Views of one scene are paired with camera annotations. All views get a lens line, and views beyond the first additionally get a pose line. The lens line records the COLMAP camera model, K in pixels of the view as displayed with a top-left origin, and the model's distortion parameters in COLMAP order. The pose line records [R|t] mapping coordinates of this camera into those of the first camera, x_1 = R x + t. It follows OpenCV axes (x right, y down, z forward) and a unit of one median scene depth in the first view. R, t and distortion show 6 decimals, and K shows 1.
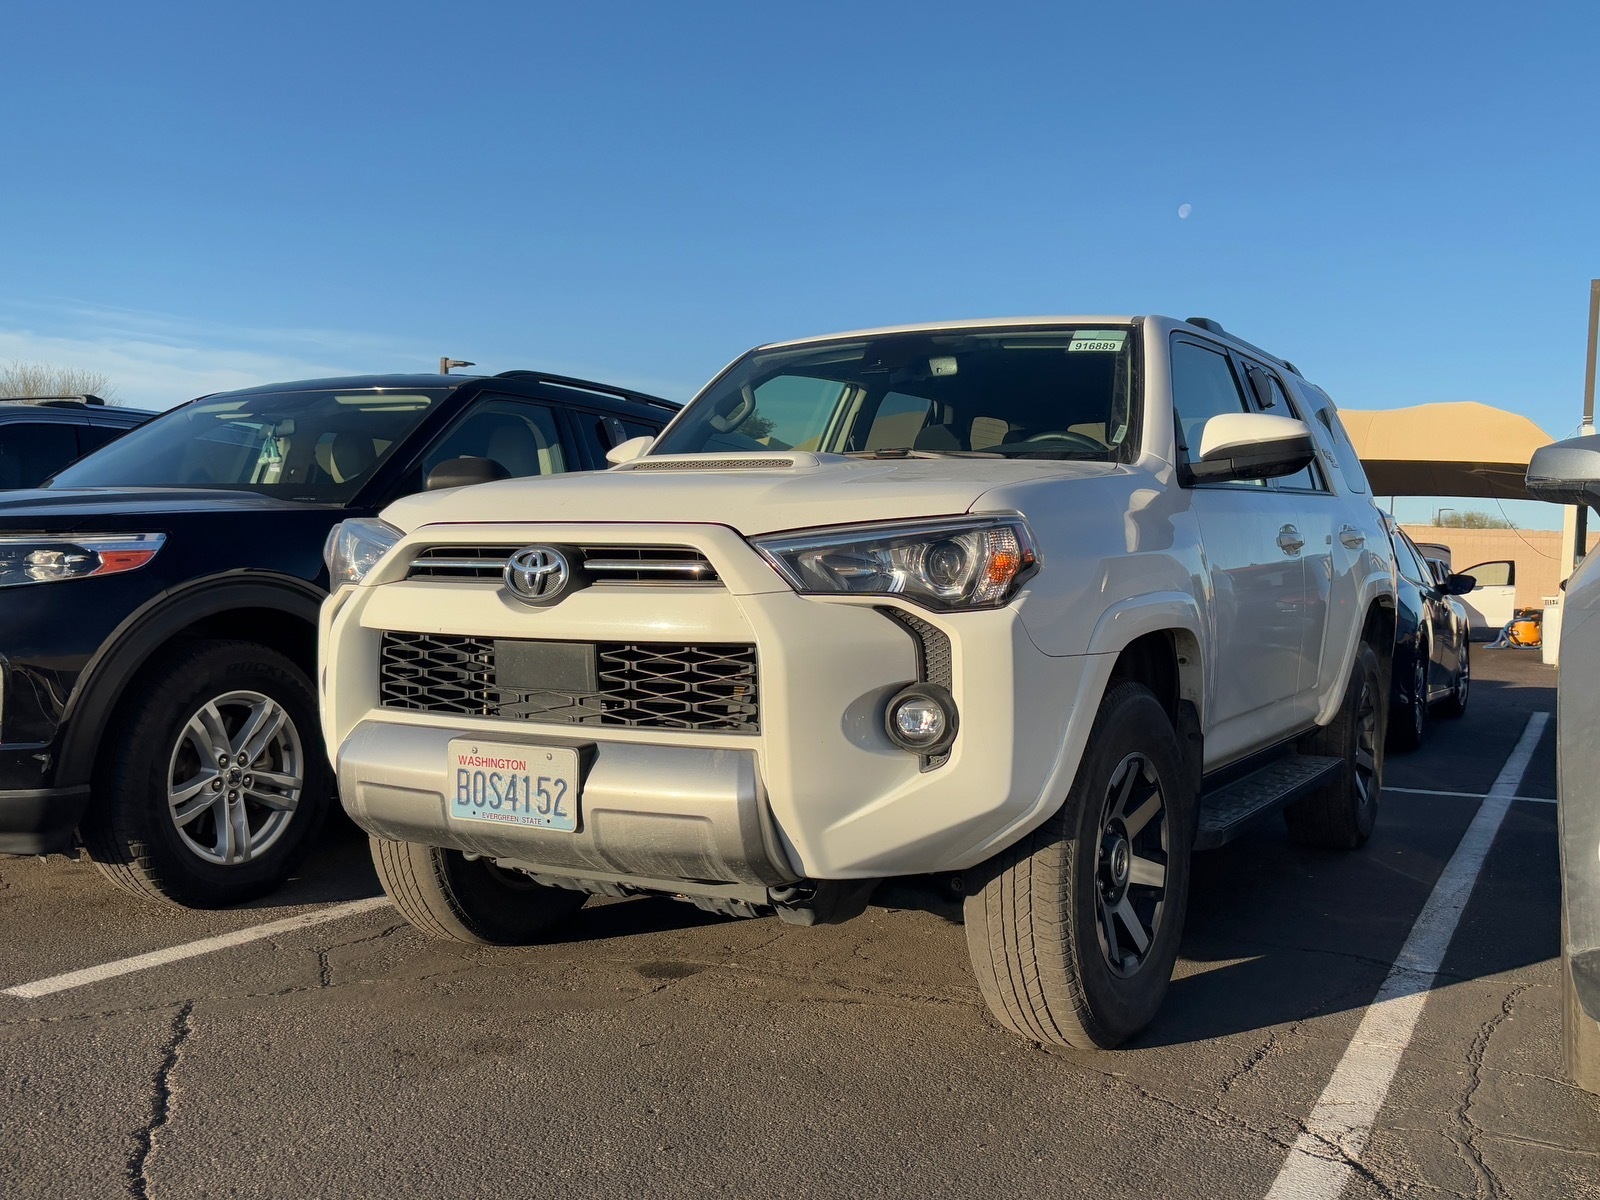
lens RADIAL K [[1552.2, 0, 801.0], [0, 1552.2, 593.2], [0, 0, 1]] dist [0.056368, 0.000000]
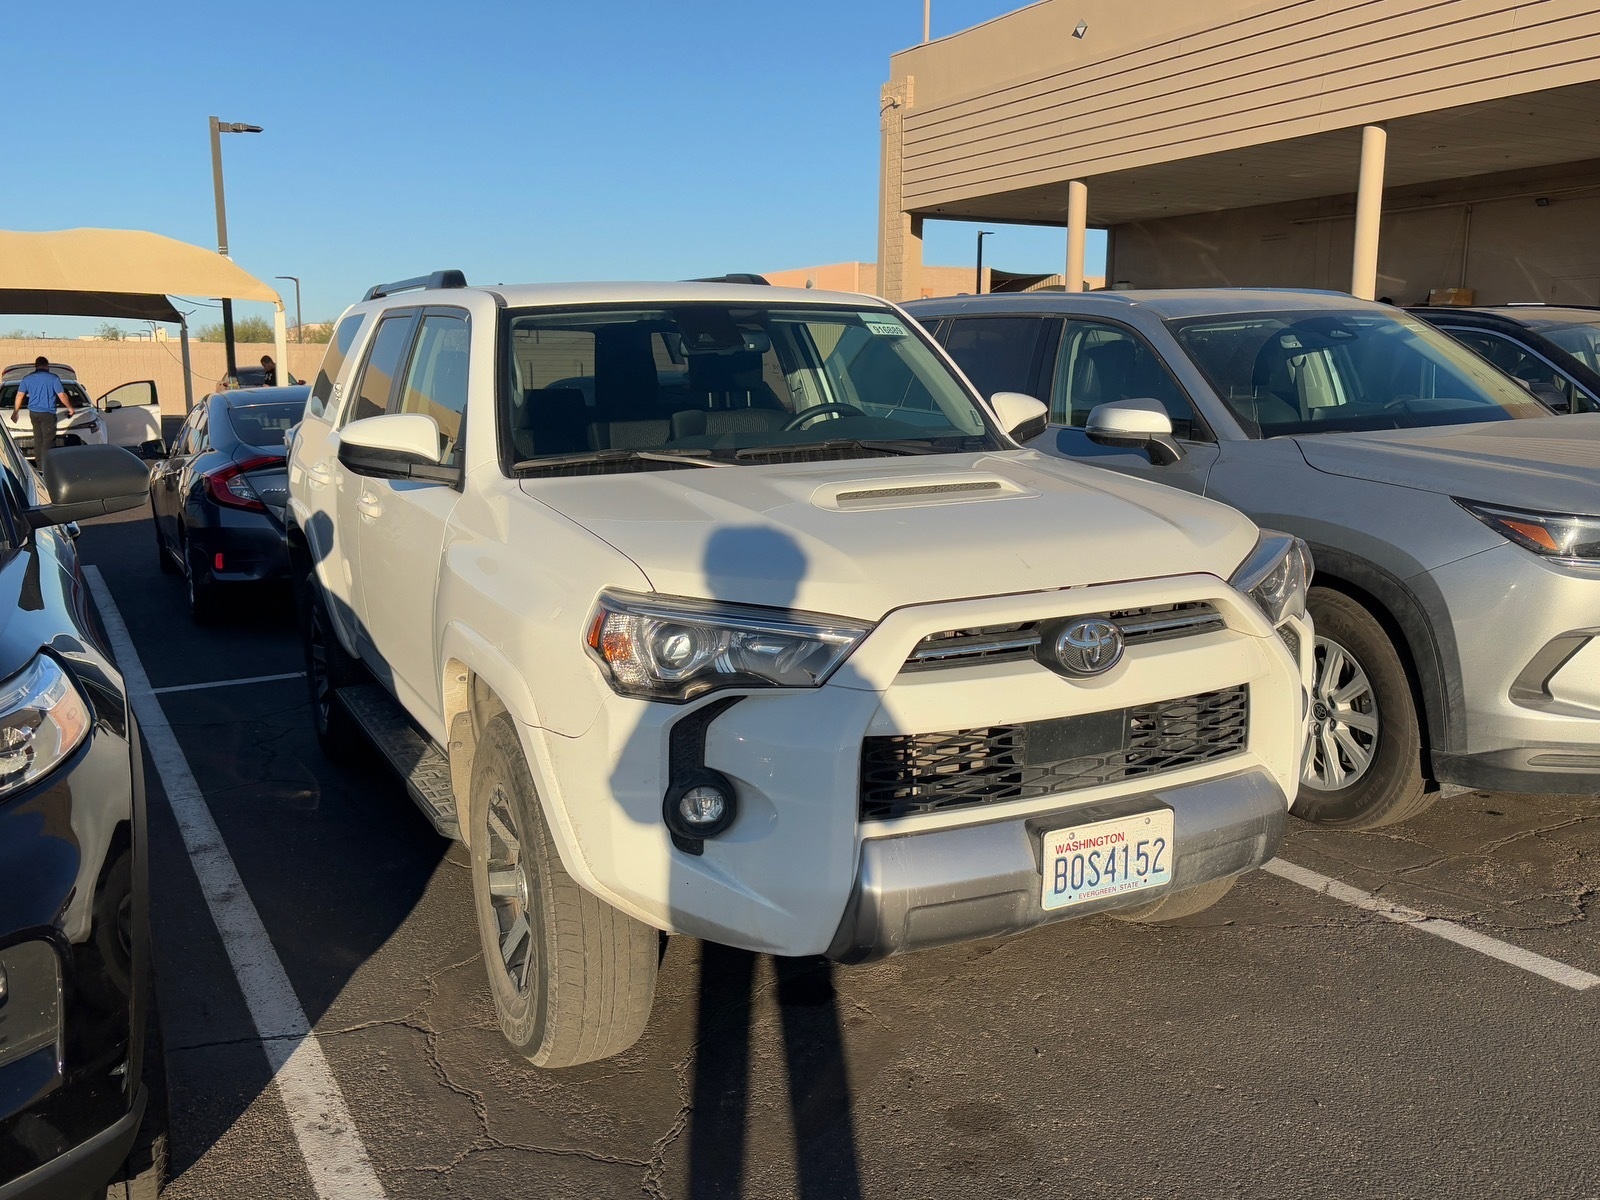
lens RADIAL K [[1428.7, 0, 798.1], [0, 1428.7, 610.1], [0, 0, 1]] dist [0.102023, 0.011614]
pose [[0.553345, -0.169629, 0.815497, -1.028411], [0.038471, 0.983204, 0.178409, -0.209391], [-0.832063, -0.067349, 0.550577, 0.658690]]
